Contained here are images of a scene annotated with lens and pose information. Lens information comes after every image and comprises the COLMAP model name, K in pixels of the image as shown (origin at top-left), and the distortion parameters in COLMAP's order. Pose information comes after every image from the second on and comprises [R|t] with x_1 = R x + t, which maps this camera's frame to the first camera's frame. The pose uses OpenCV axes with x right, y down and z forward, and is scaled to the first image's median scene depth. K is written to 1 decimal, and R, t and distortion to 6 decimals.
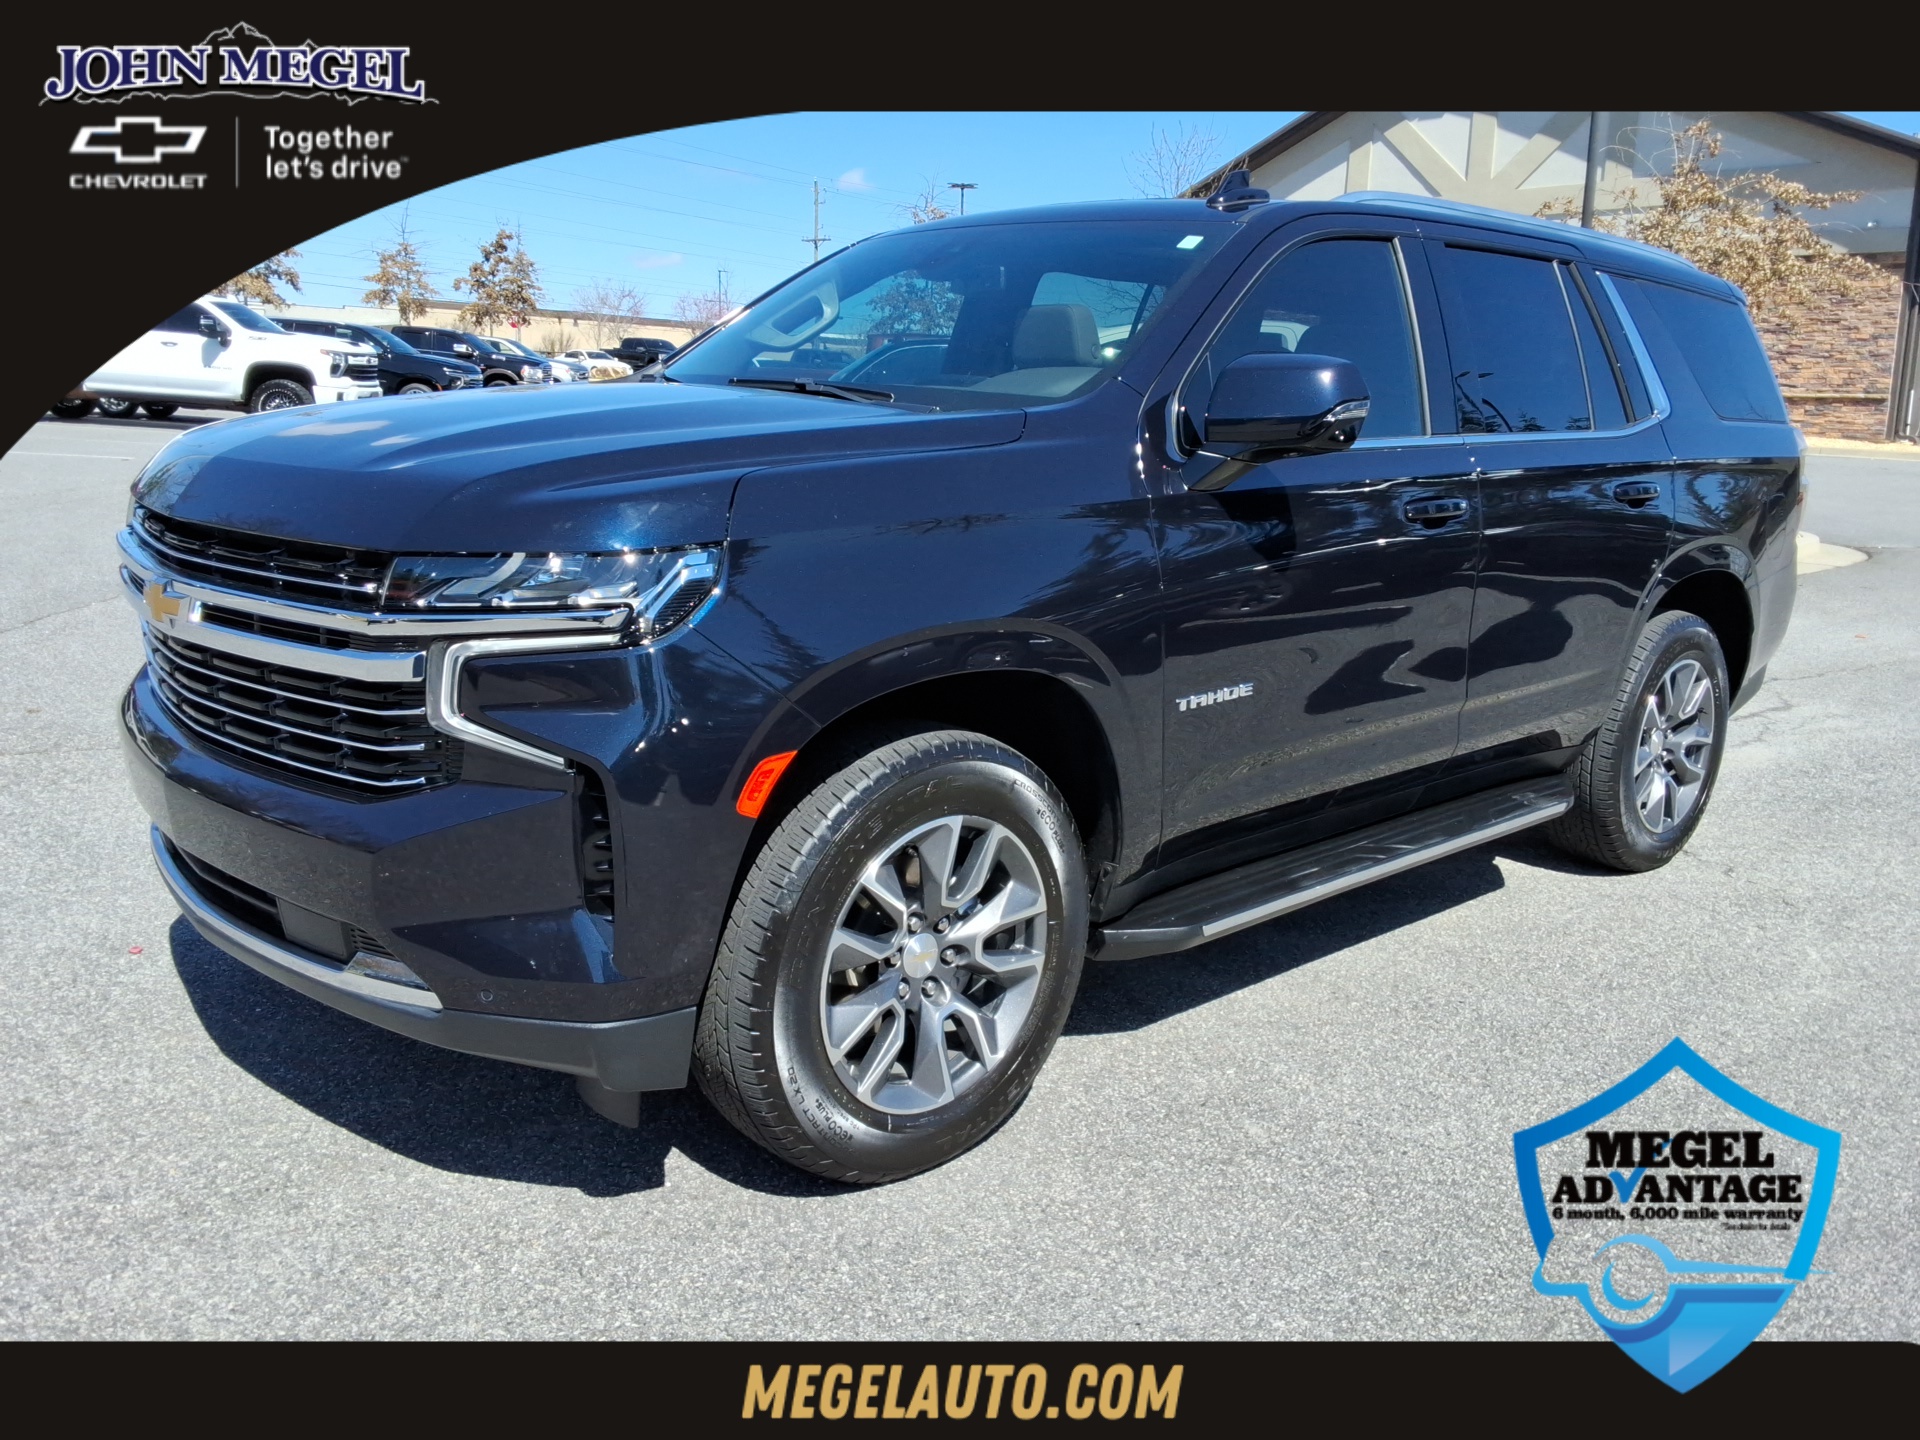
lens RADIAL K [[1543.6, 0, 961.0], [0, 1543.6, 683.1], [0, 0, 1]] dist [0.094413, -0.143217]
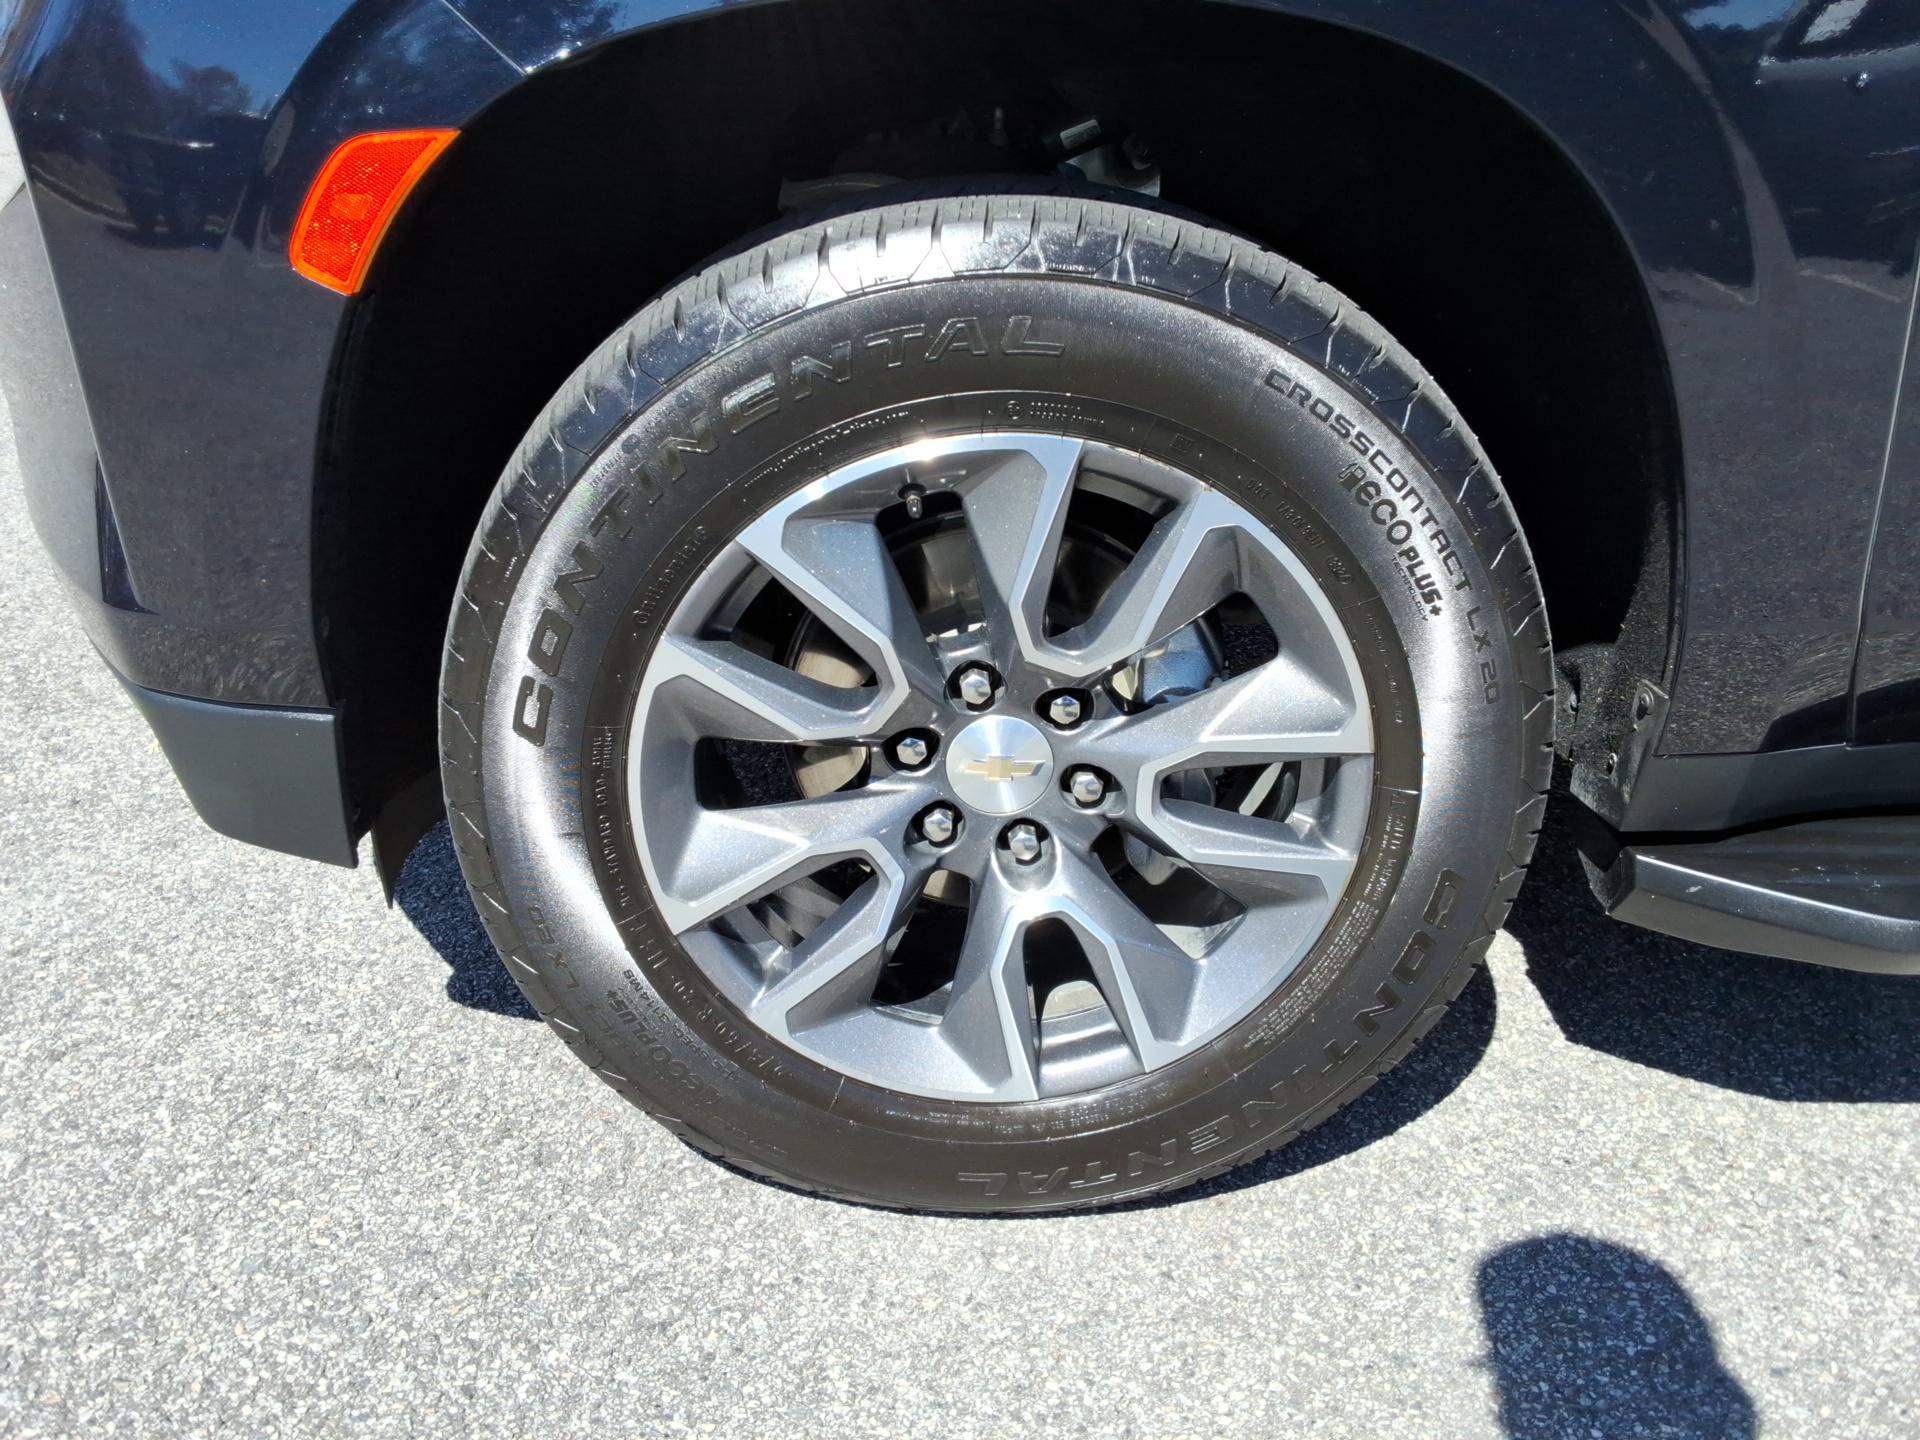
lens RADIAL K [[1564.7, 0, 965.8], [0, 1564.7, 694.3], [0, 0, 1]] dist [0.083763, -0.144303]
pose [[0.753929, 0.258173, -0.604100, 0.211918], [-0.140137, 0.961582, 0.236055, 0.057041], [0.641835, -0.093312, 0.761144, 0.652293]]
